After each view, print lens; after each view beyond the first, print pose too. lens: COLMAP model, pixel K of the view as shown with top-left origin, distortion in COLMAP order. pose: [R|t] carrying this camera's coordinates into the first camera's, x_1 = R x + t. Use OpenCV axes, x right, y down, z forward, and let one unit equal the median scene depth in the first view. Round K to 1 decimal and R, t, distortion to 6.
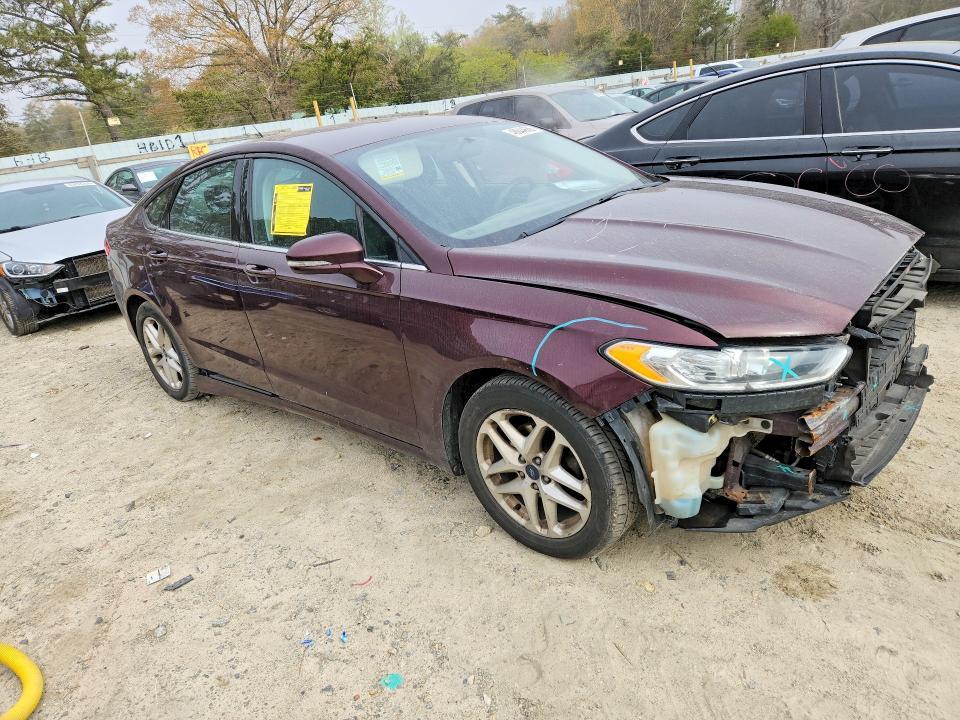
lens RADIAL K [[703.2, 0, 486.7], [0, 703.2, 359.7], [0, 0, 1]] dist [0.073913, -0.076728]
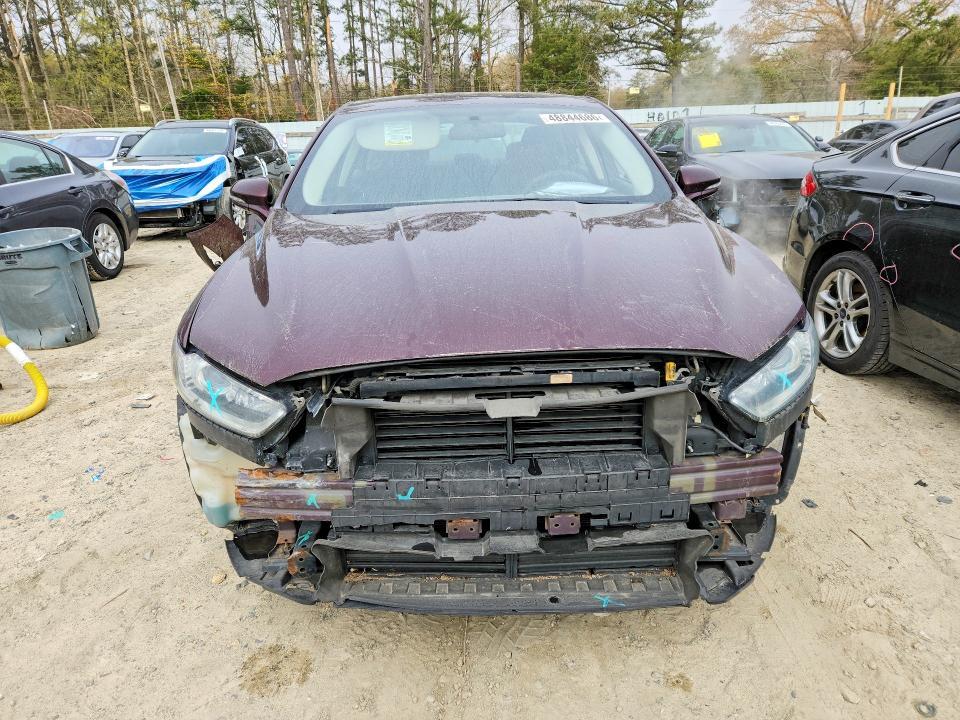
lens RADIAL K [[703.2, 0, 486.7], [0, 703.2, 359.7], [0, 0, 1]] dist [0.073913, -0.076728]
pose [[0.647604, 0.339022, -0.682403, 0.164043], [-0.320958, 0.933612, 0.159233, -0.036441], [0.691083, 0.115903, 0.713422, 0.084975]]
